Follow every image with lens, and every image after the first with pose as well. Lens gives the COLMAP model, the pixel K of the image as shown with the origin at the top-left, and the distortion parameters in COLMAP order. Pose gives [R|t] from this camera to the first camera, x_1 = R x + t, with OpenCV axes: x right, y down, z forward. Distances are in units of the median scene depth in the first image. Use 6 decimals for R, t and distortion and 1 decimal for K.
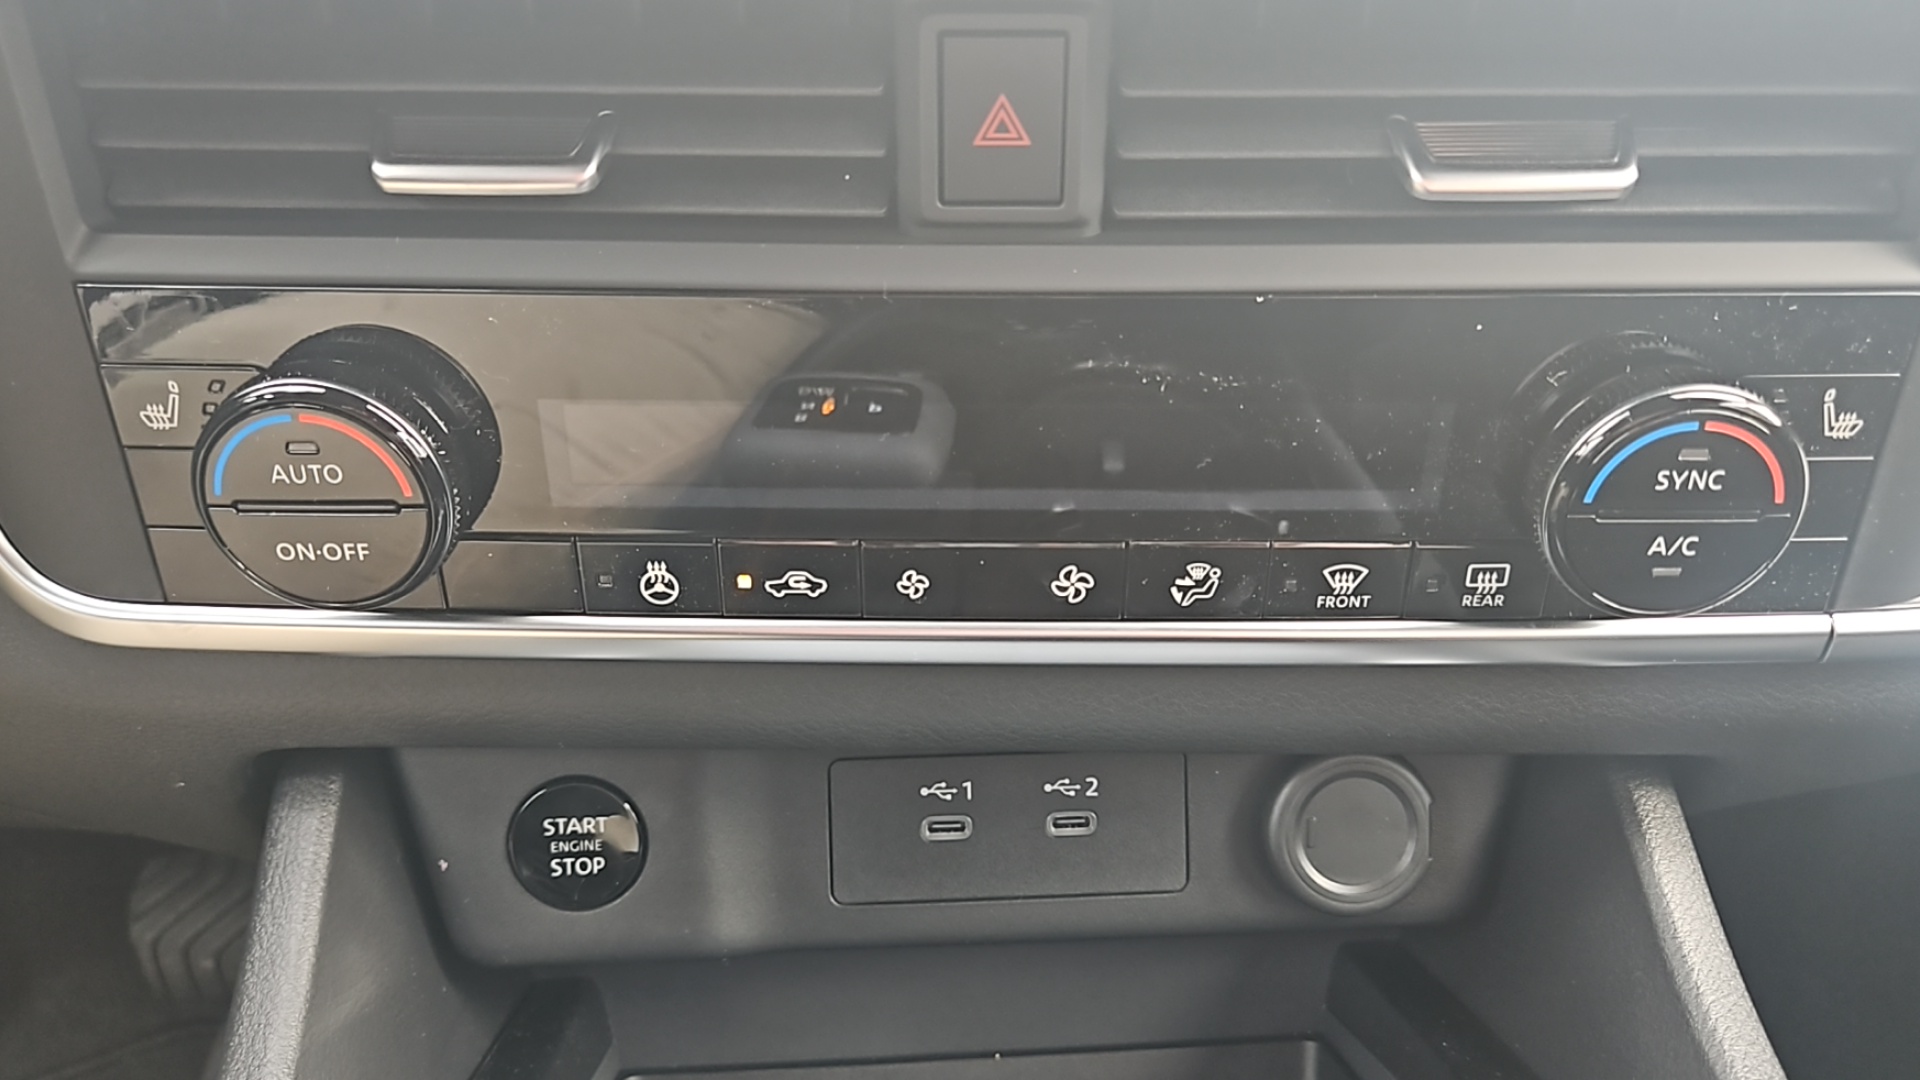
lens RADIAL K [[1392.2, 0, 963.0], [0, 1392.2, 534.5], [0, 0, 1]] dist [0.008839, 0.009274]
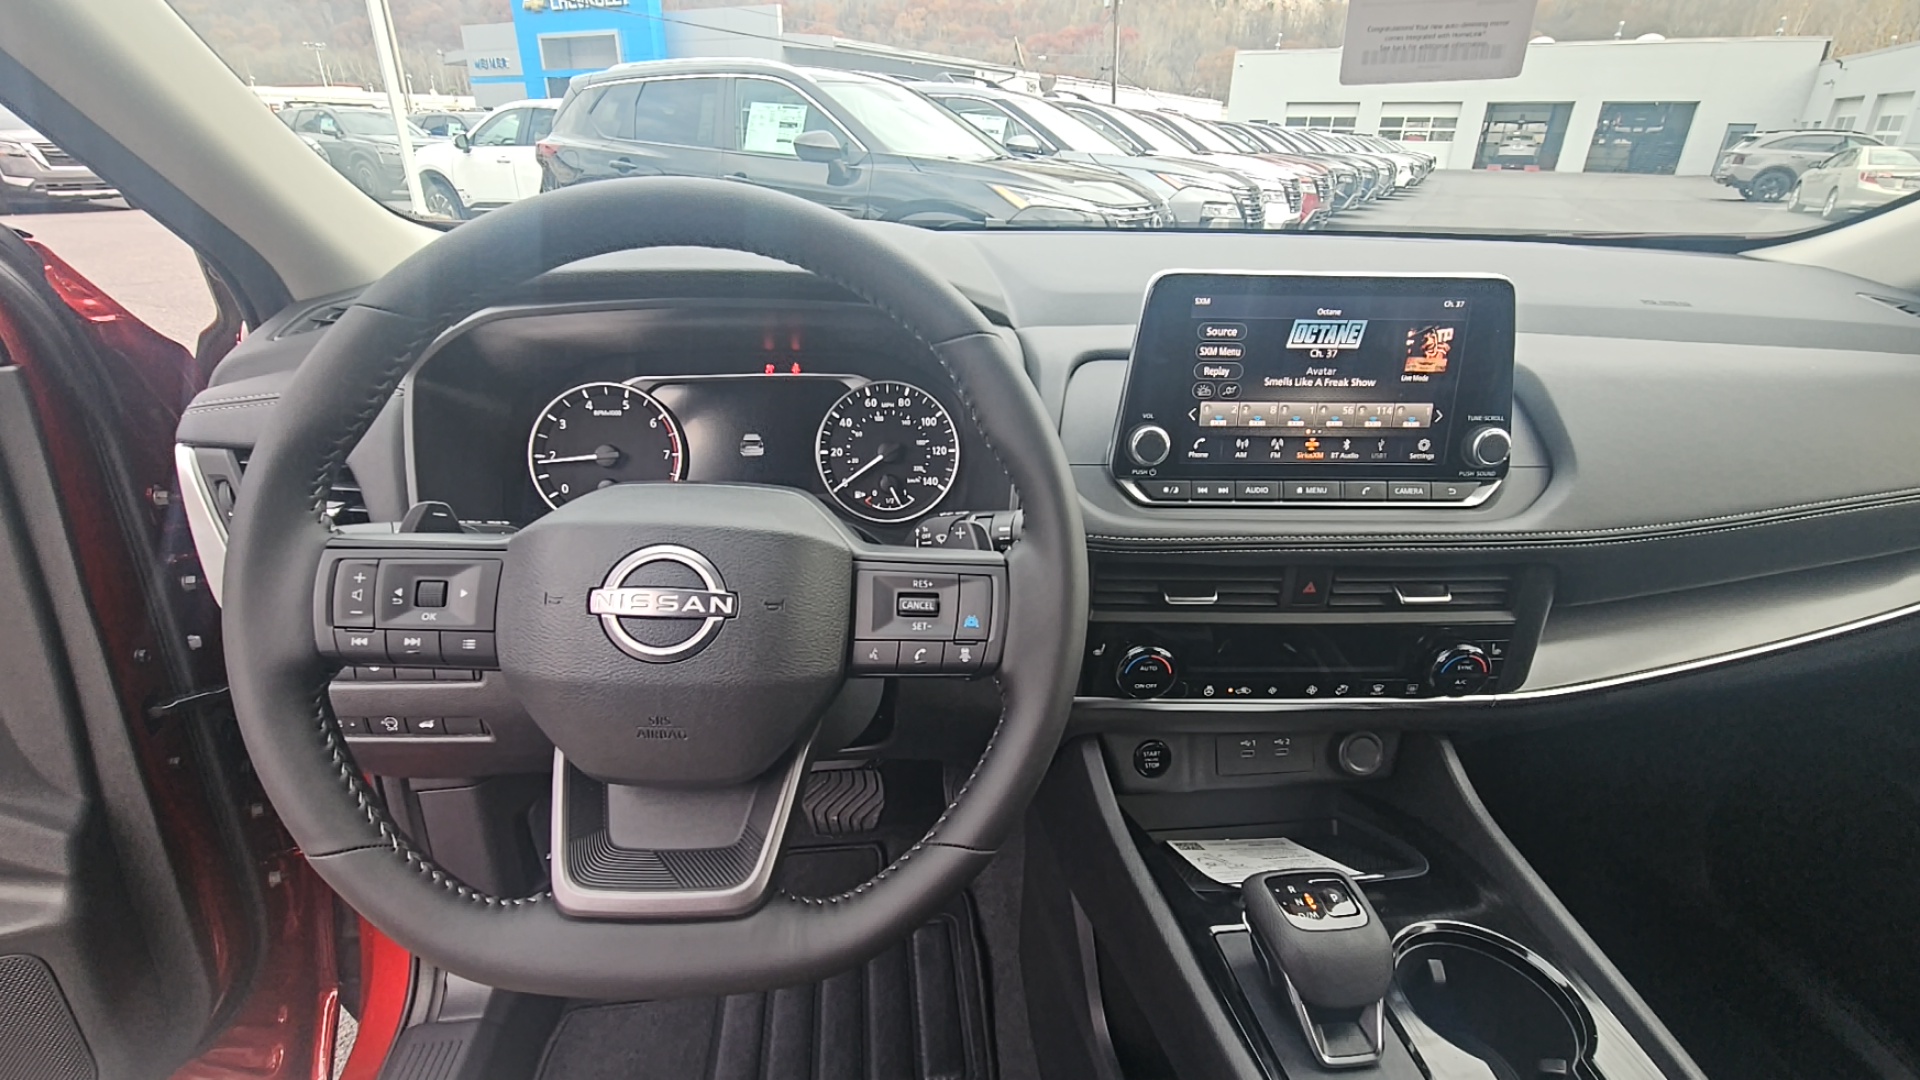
lens RADIAL K [[851.3, 0, 955.8], [0, 851.3, 534.6], [0, 0, 1]] dist [0.006768, -0.006816]
pose [[0.998771, -0.004307, 0.049373, -1.065398], [0.007473, 0.997915, -0.064116, -0.260814], [-0.048994, 0.064406, 0.996720, -1.428578]]
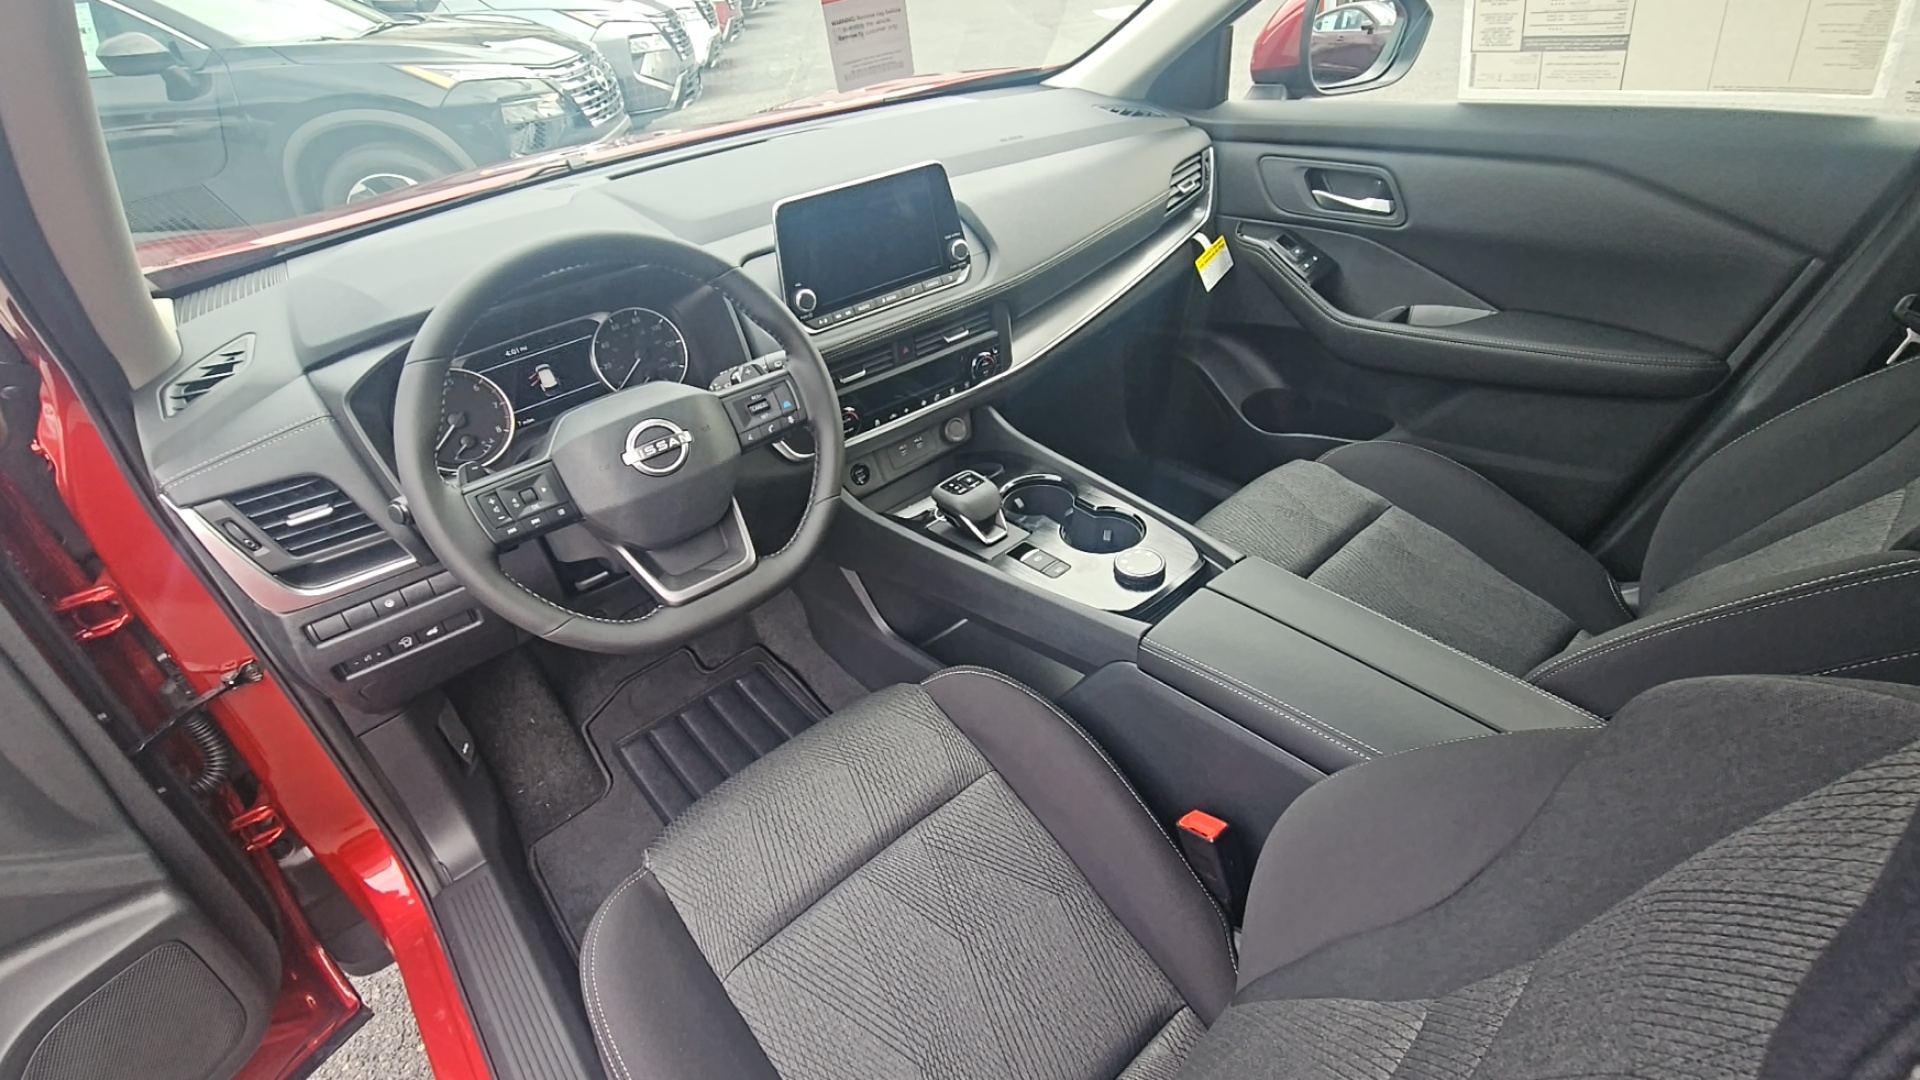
lens RADIAL K [[851.3, 0, 950.2], [0, 851.3, 532.9], [0, 0, 1]] dist [0.006768, -0.006816]
pose [[0.789963, -0.413546, 0.452702, -2.183881], [0.364062, 0.910432, 0.196400, -0.176192], [-0.493374, 0.009663, 0.869763, -3.069432]]
